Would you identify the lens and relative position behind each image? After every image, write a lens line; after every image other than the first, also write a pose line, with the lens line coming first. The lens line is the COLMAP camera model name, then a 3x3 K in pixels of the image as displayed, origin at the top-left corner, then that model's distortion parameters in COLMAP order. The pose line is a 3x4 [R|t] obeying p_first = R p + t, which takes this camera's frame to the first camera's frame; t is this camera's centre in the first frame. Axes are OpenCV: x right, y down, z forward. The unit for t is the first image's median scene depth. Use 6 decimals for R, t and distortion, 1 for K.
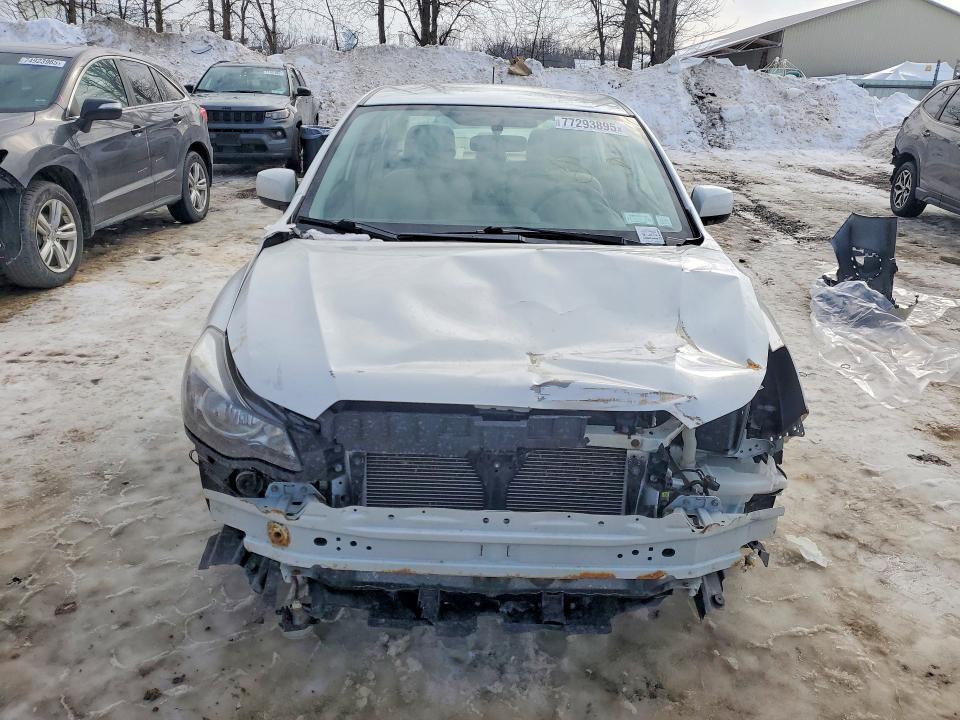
lens RADIAL K [[744.1, 0, 487.4], [0, 744.1, 357.9], [0, 0, 1]] dist [0.025718, 0.002872]
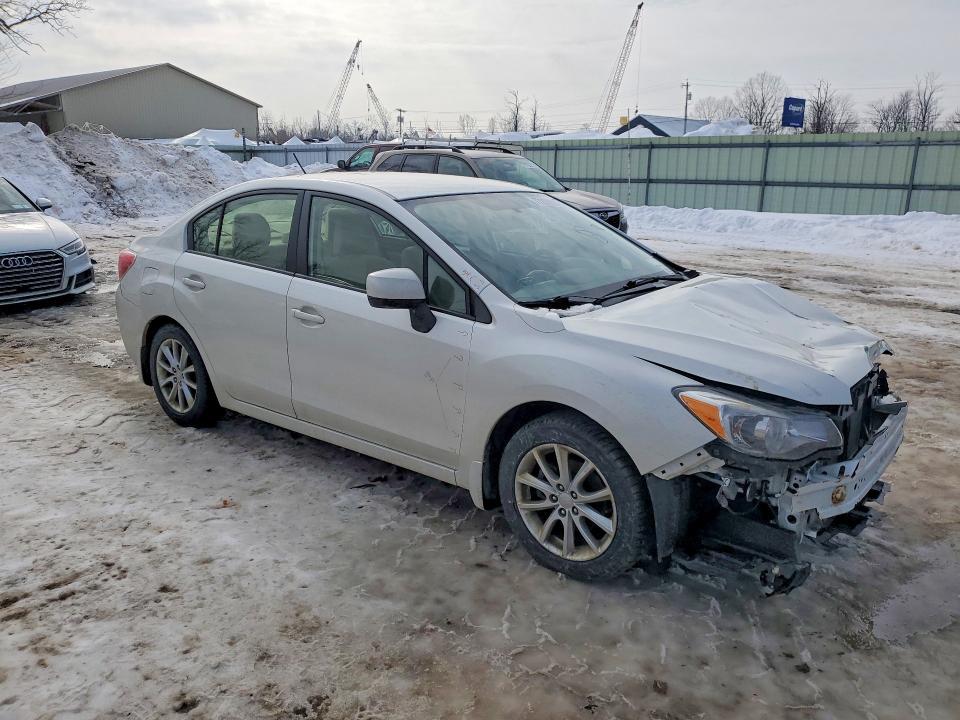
lens RADIAL K [[744.1, 0, 487.4], [0, 744.1, 357.9], [0, 0, 1]] dist [0.025718, 0.002872]
pose [[0.621830, -0.236145, 0.746701, -0.250780], [0.290310, 0.955033, 0.060269, -0.043270], [-0.727357, 0.179298, 0.662423, 0.073140]]
